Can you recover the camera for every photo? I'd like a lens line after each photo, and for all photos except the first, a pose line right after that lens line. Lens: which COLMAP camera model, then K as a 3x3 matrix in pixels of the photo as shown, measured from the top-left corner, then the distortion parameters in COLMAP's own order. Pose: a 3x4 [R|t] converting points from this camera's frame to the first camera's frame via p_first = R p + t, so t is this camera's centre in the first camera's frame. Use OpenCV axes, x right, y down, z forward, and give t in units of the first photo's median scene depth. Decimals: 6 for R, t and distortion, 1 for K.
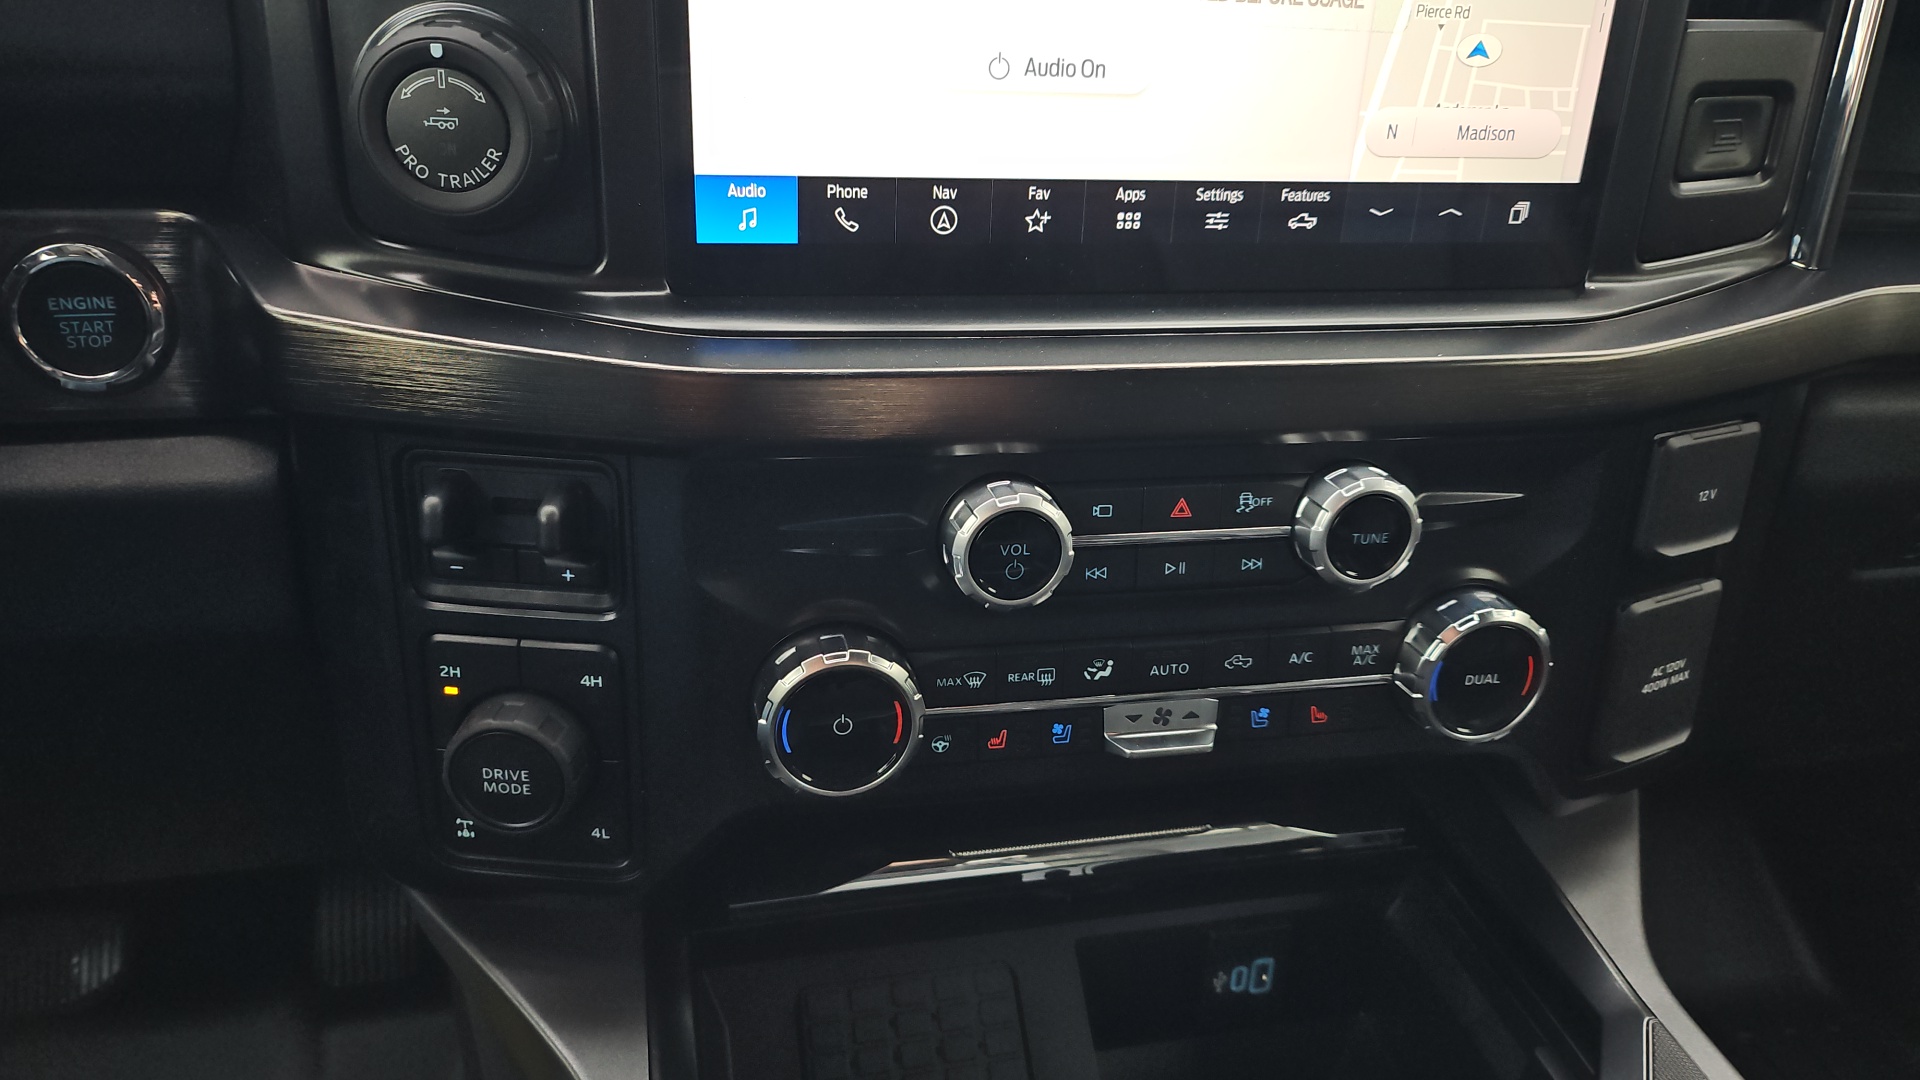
lens RADIAL K [[1321.4, 0, 958.5], [0, 1321.4, 534.1], [0, 0, 1]] dist [0.029205, -0.007834]
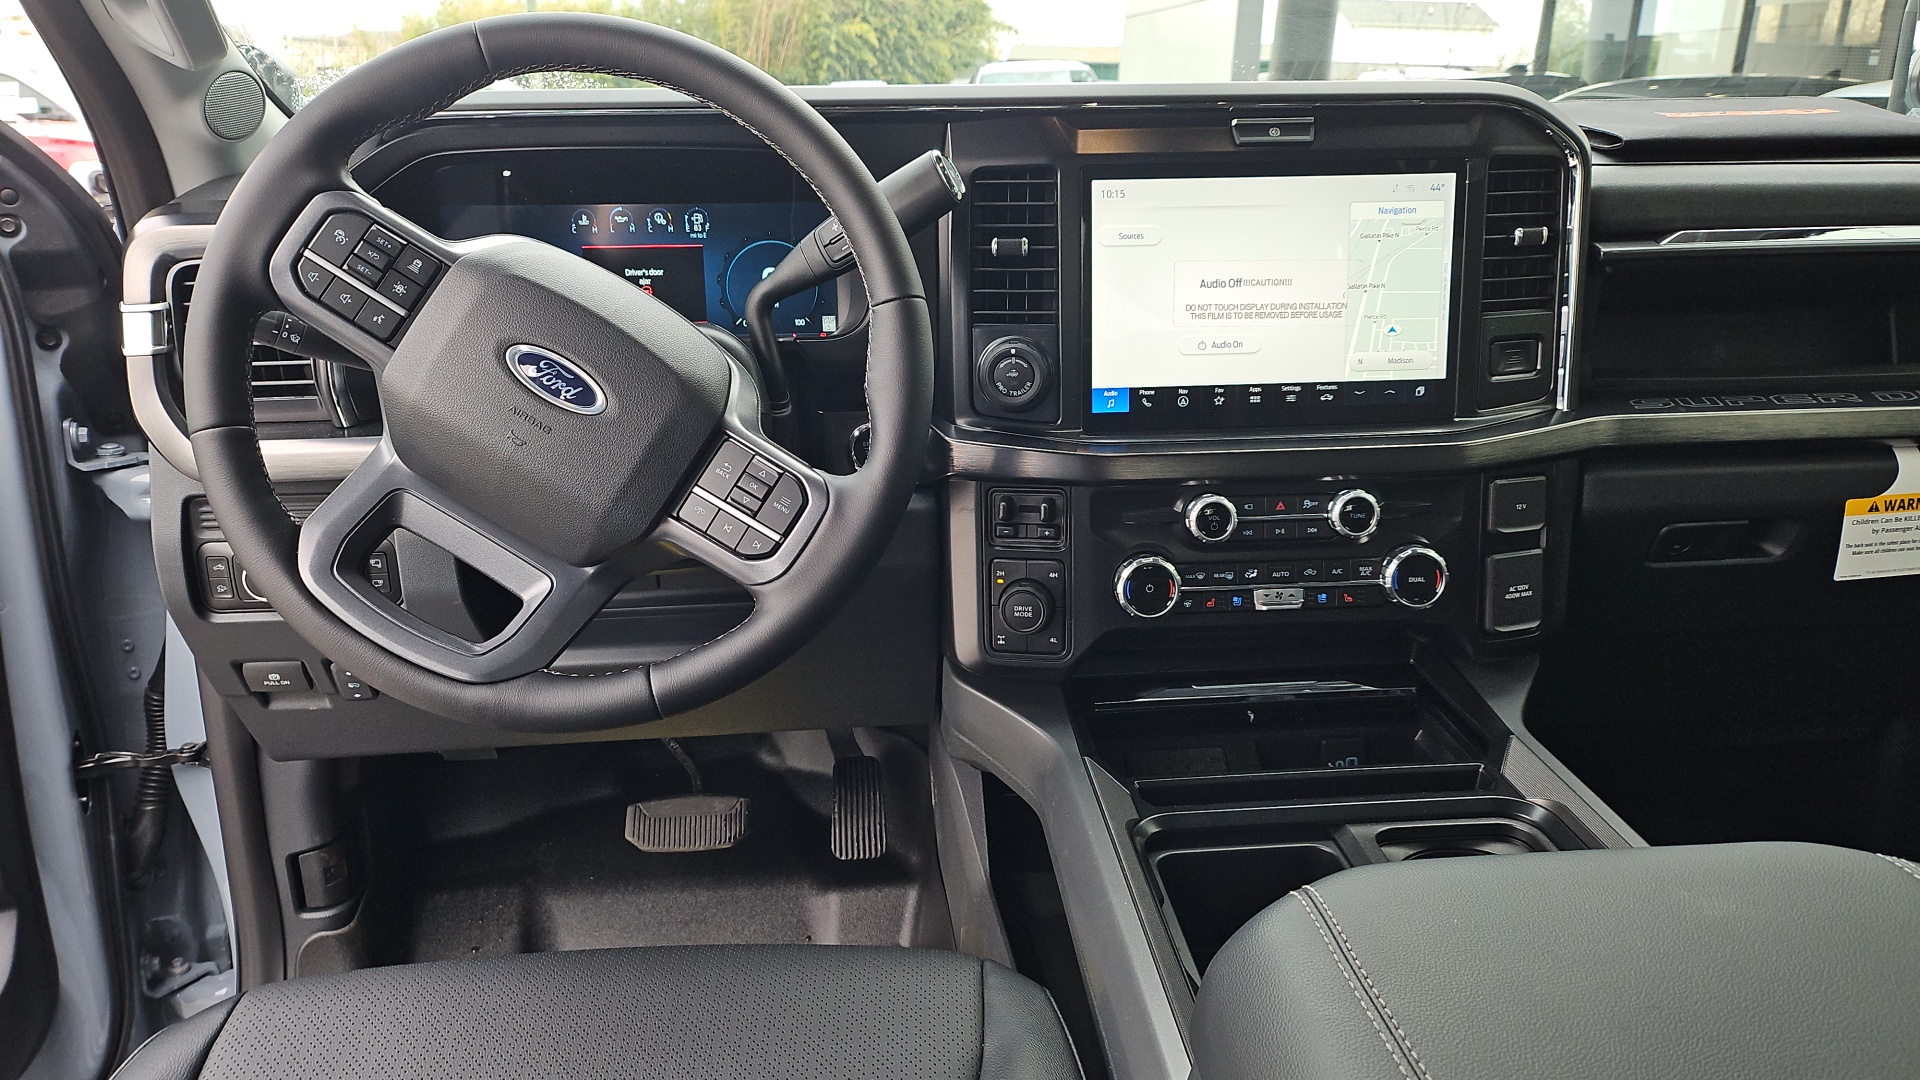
lens RADIAL K [[1321.4, 0, 963.2], [0, 1321.4, 535.5], [0, 0, 1]] dist [0.029205, -0.007834]
pose [[0.988130, -0.029011, -0.150857, -0.052675], [0.000408, 0.982498, -0.186274, 0.505507], [0.153621, 0.184002, 0.970847, -1.546579]]
